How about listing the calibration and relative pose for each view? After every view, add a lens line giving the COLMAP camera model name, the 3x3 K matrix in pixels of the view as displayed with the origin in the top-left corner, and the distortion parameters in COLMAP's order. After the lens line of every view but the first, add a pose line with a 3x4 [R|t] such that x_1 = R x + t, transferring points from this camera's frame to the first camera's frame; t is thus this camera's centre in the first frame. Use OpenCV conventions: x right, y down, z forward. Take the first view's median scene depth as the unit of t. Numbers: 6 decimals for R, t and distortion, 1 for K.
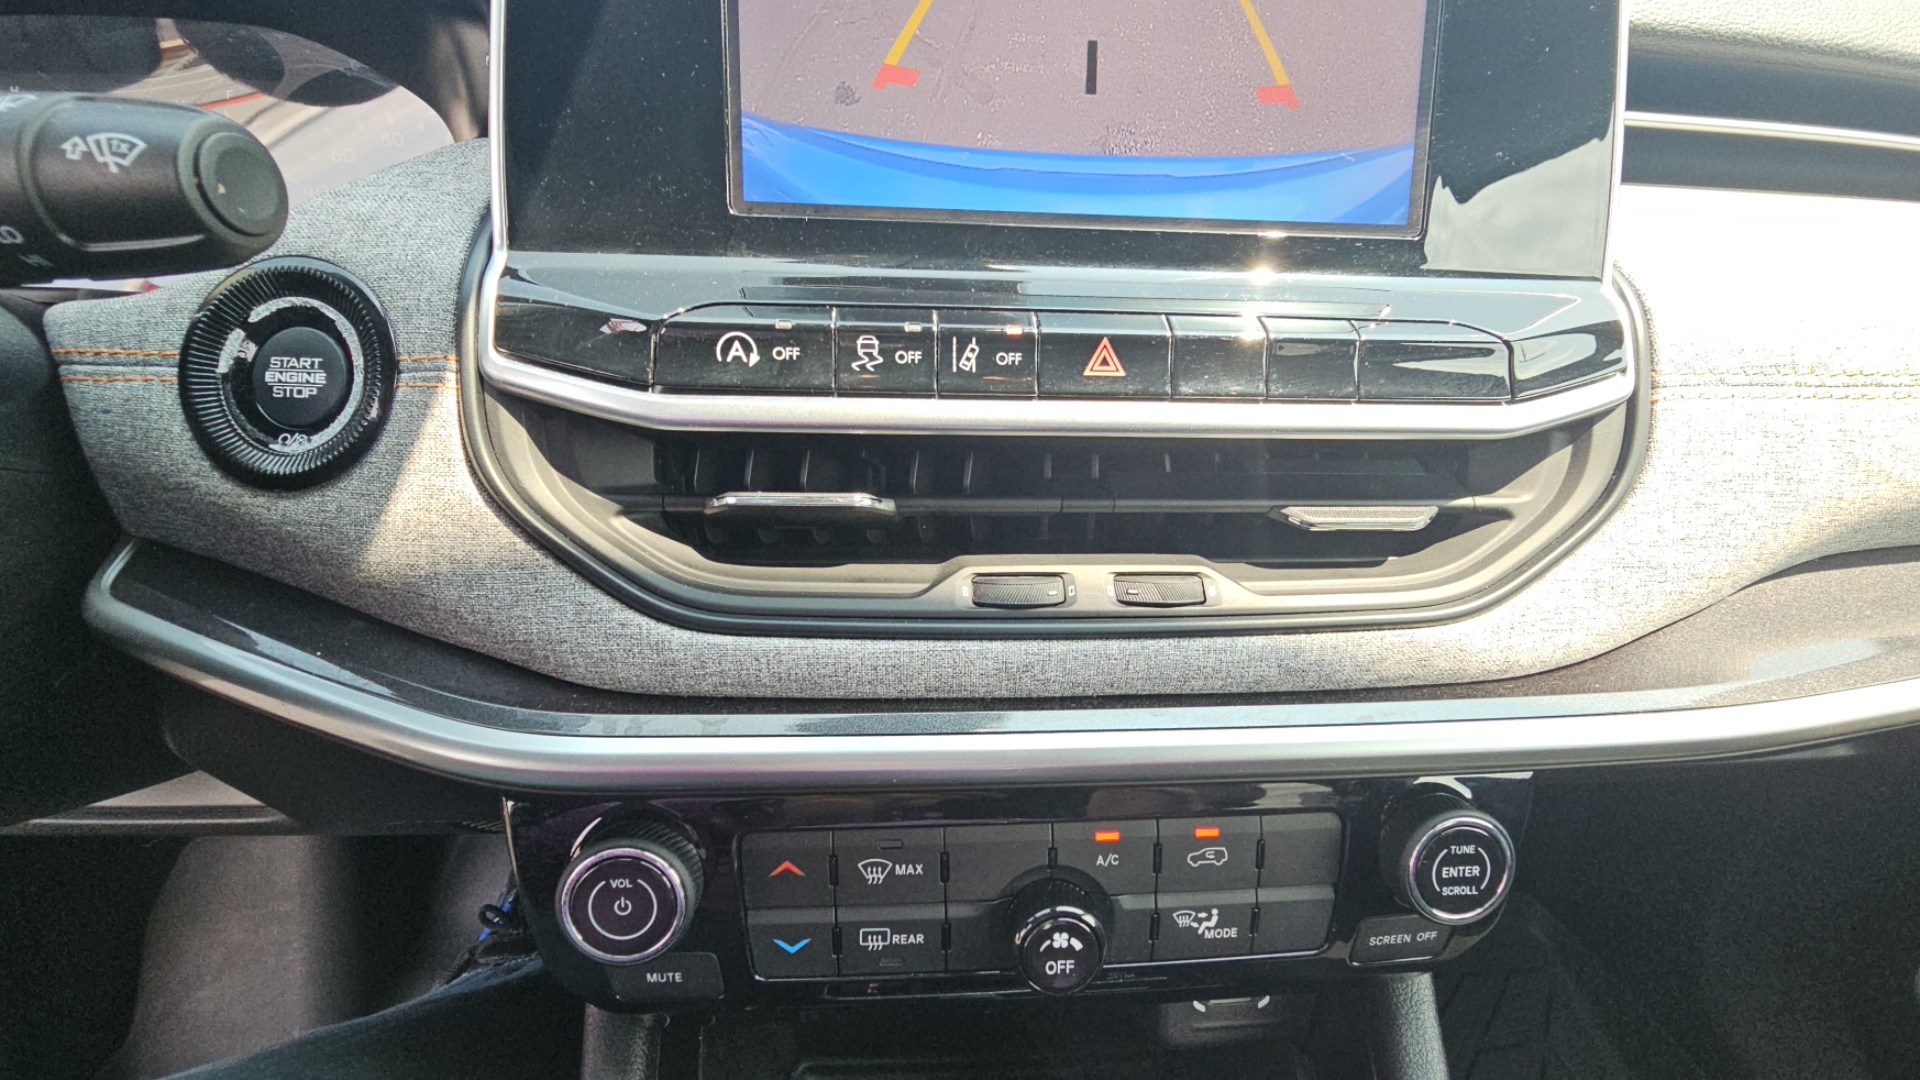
lens RADIAL K [[858.6, 0, 982.4], [0, 858.6, 545.3], [0, 0, 1]] dist [0.008808, -0.007044]
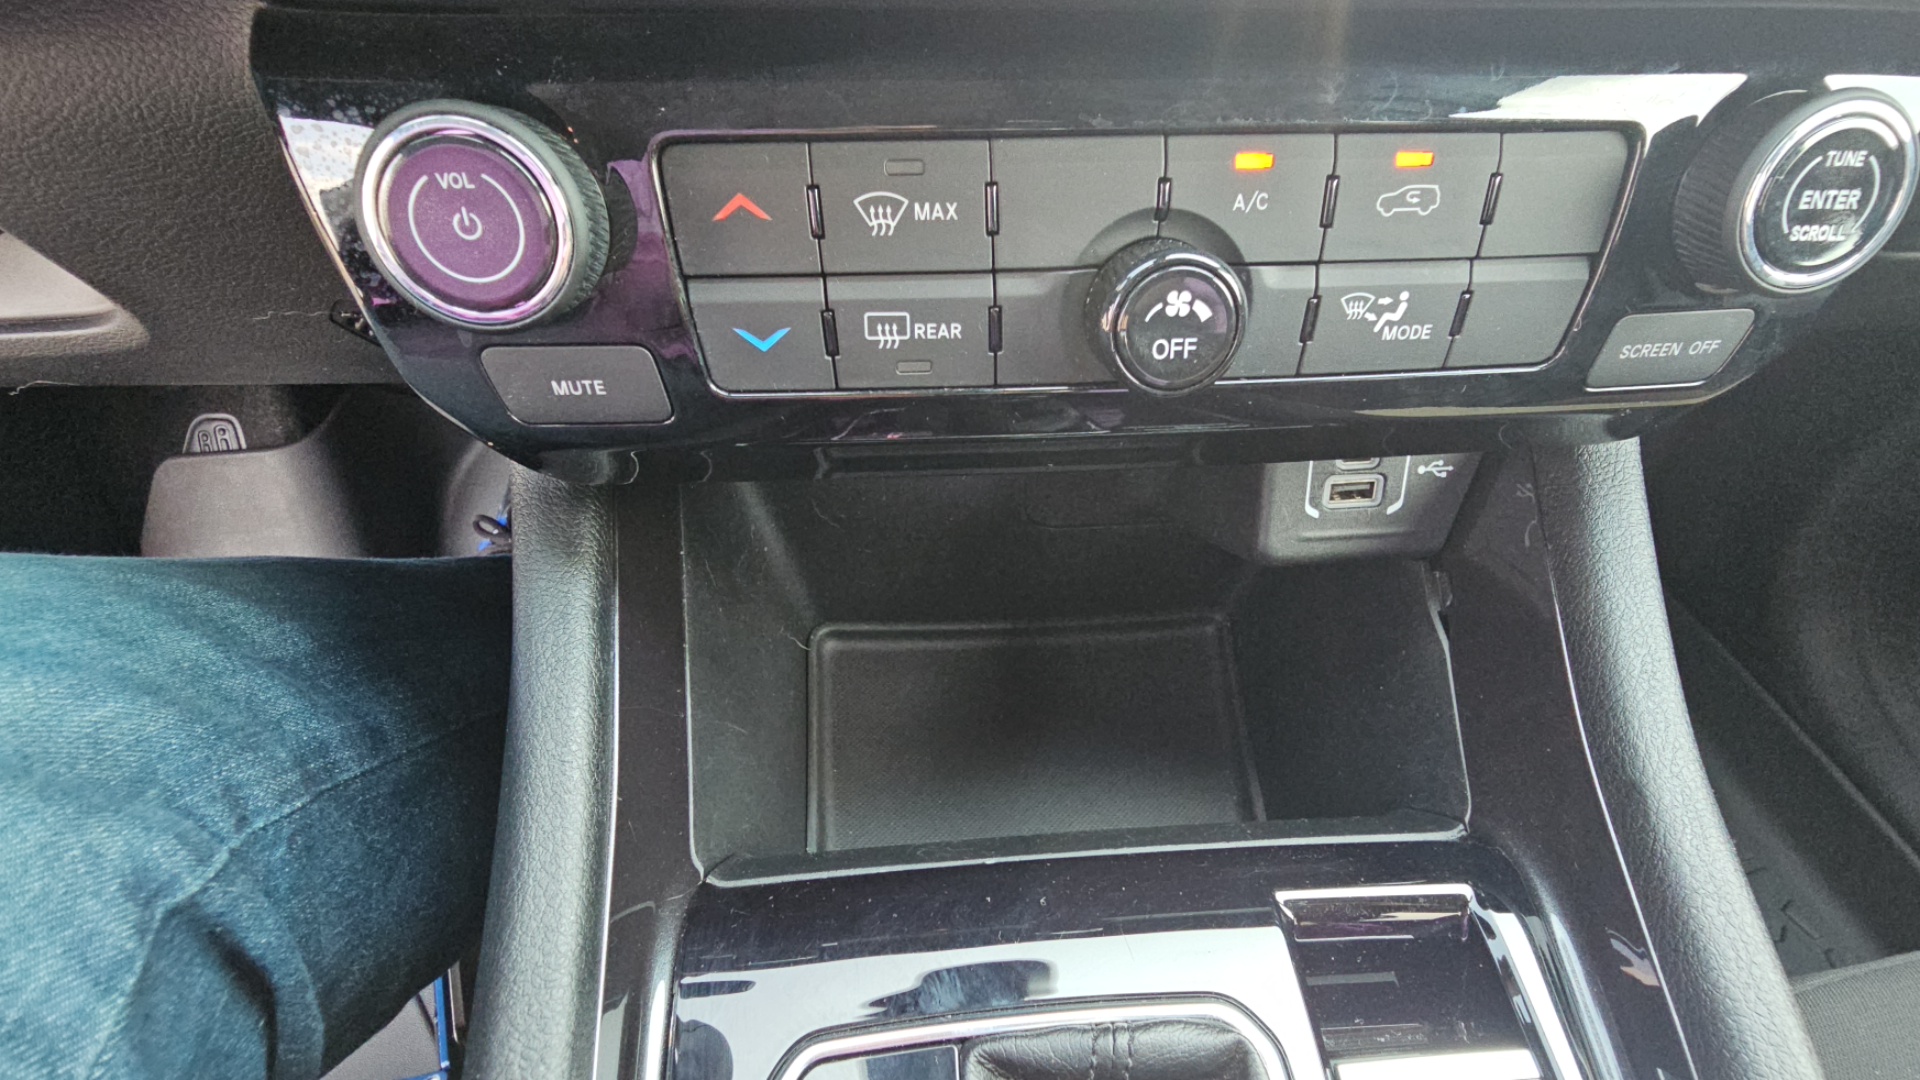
lens RADIAL K [[858.6, 0, 982.6], [0, 858.6, 541.5], [0, 0, 1]] dist [0.008808, -0.007044]
pose [[0.999687, -0.010273, -0.022799, -0.039318], [0.017105, 0.945973, 0.323795, 0.404355], [0.018241, -0.324084, 0.945852, 0.330240]]
